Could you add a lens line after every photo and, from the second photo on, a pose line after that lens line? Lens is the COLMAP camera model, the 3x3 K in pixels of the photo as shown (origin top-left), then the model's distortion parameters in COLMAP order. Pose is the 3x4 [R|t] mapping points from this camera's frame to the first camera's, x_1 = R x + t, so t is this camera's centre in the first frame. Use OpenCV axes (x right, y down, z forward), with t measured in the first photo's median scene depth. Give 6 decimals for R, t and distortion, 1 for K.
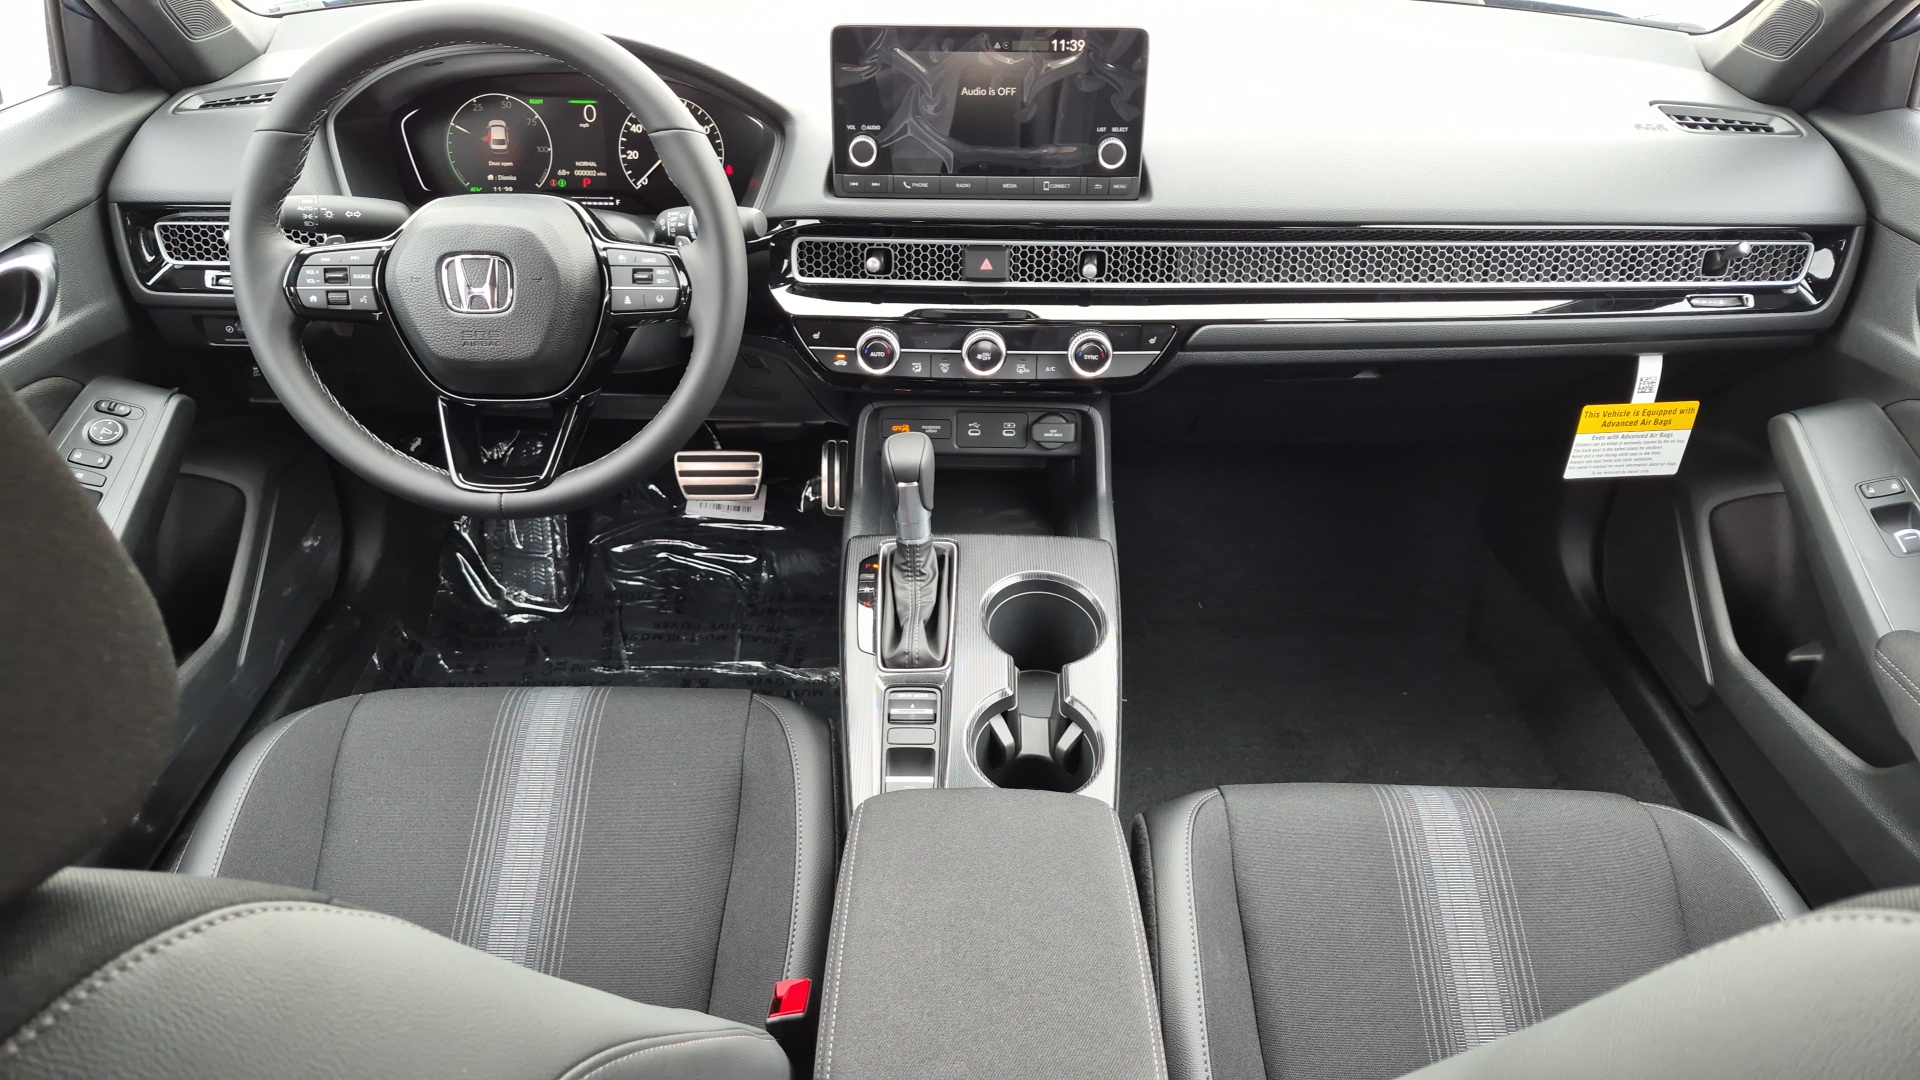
lens RADIAL K [[1314.1, 0, 957.8], [0, 1314.1, 542.8], [0, 0, 1]] dist [0.070187, -0.011964]
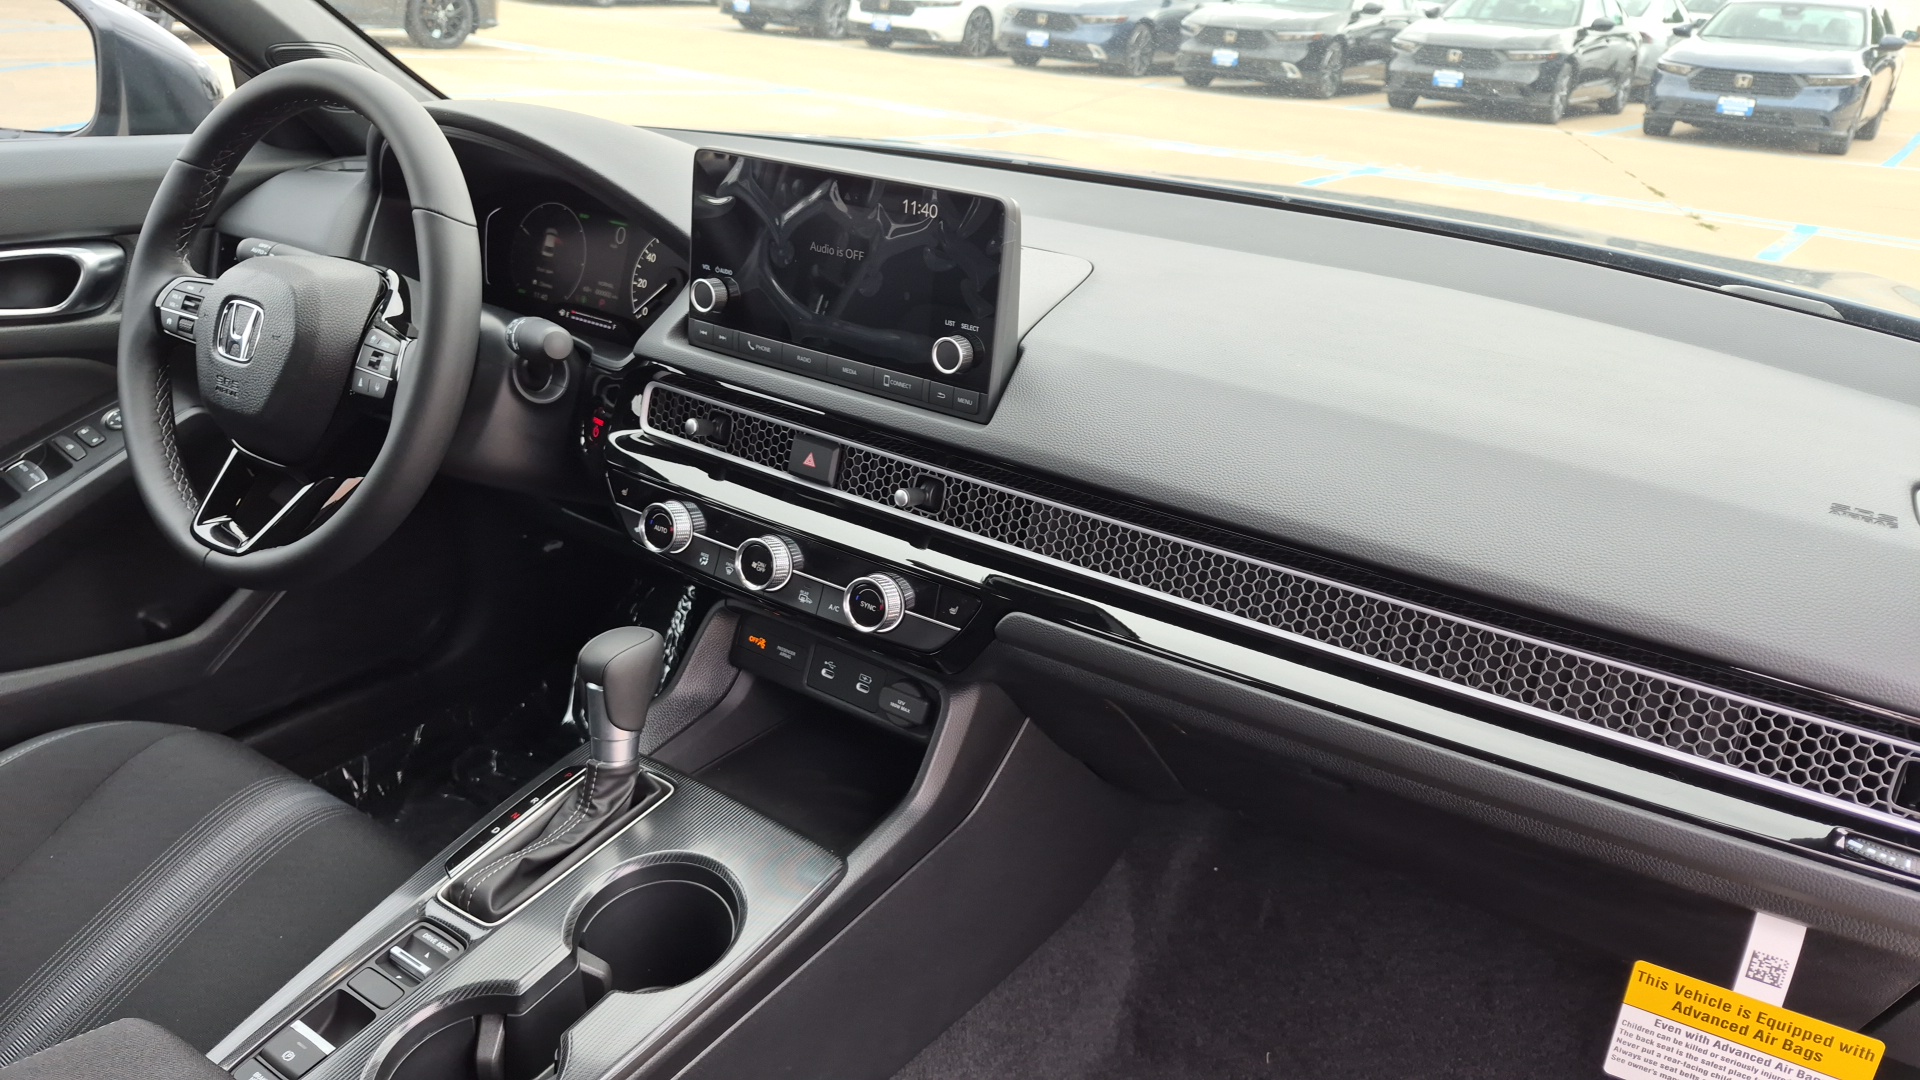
lens RADIAL K [[1314.1, 0, 975.2], [0, 1314.1, 547.9], [0, 0, 1]] dist [0.070187, -0.011964]
pose [[0.835312, 0.259369, -0.484749, 0.496482], [-0.347500, 0.932337, -0.099952, -0.117335], [0.426025, 0.251942, 0.868923, 0.370196]]
